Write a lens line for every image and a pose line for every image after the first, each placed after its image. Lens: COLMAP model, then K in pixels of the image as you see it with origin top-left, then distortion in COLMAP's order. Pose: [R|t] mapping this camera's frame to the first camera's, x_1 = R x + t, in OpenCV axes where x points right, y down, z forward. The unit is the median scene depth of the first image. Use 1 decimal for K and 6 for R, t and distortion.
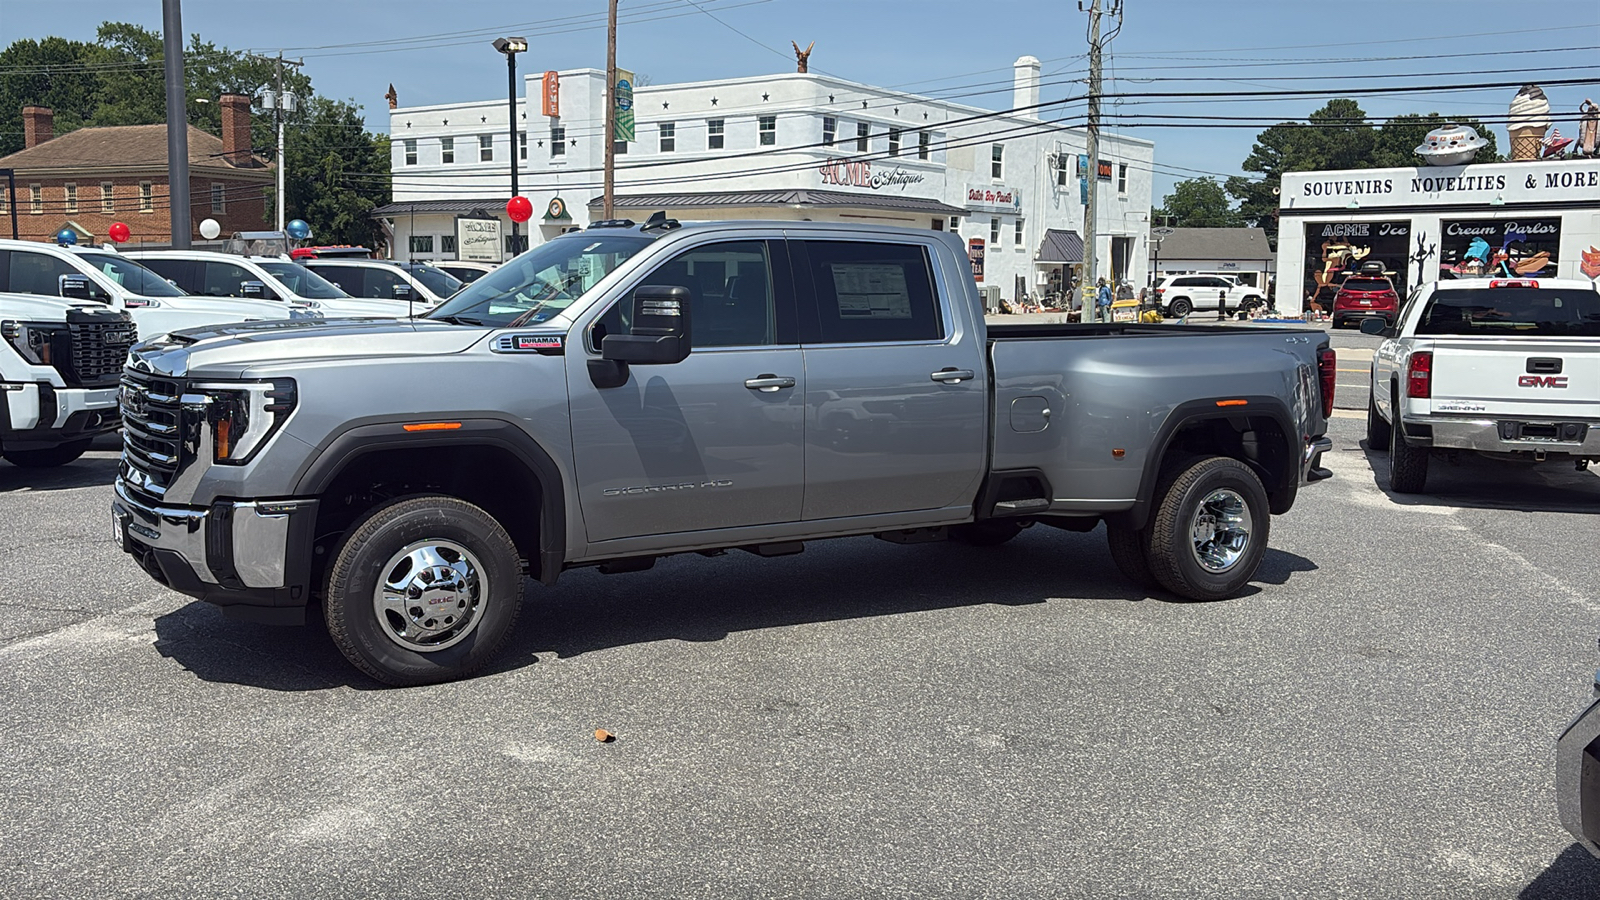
lens RADIAL K [[1489.4, 0, 768.5], [0, 1489.4, 453.1], [0, 0, 1]] dist [0.030928, 0.000000]
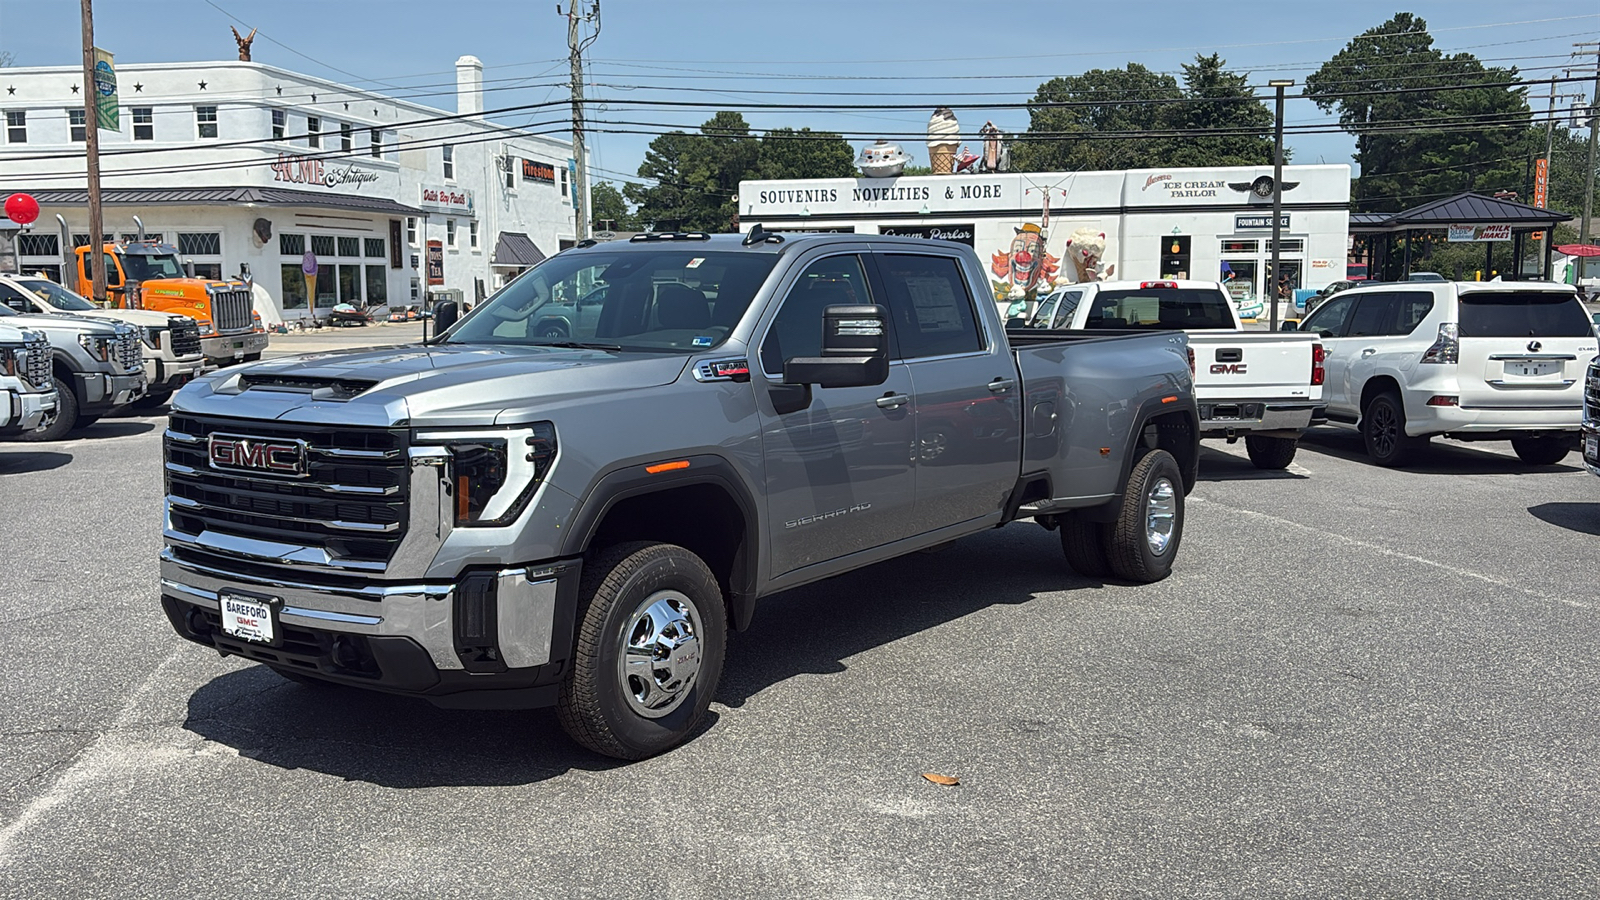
lens RADIAL K [[1489.4, 0, 797.1], [0, 1489.4, 460.6], [0, 0, 1]] dist [0.030928, 0.000000]
pose [[0.911112, -0.061765, 0.407504, -0.267929], [0.060064, 0.998050, 0.016979, -0.016495], [-0.407759, 0.009007, 0.913045, 0.078141]]
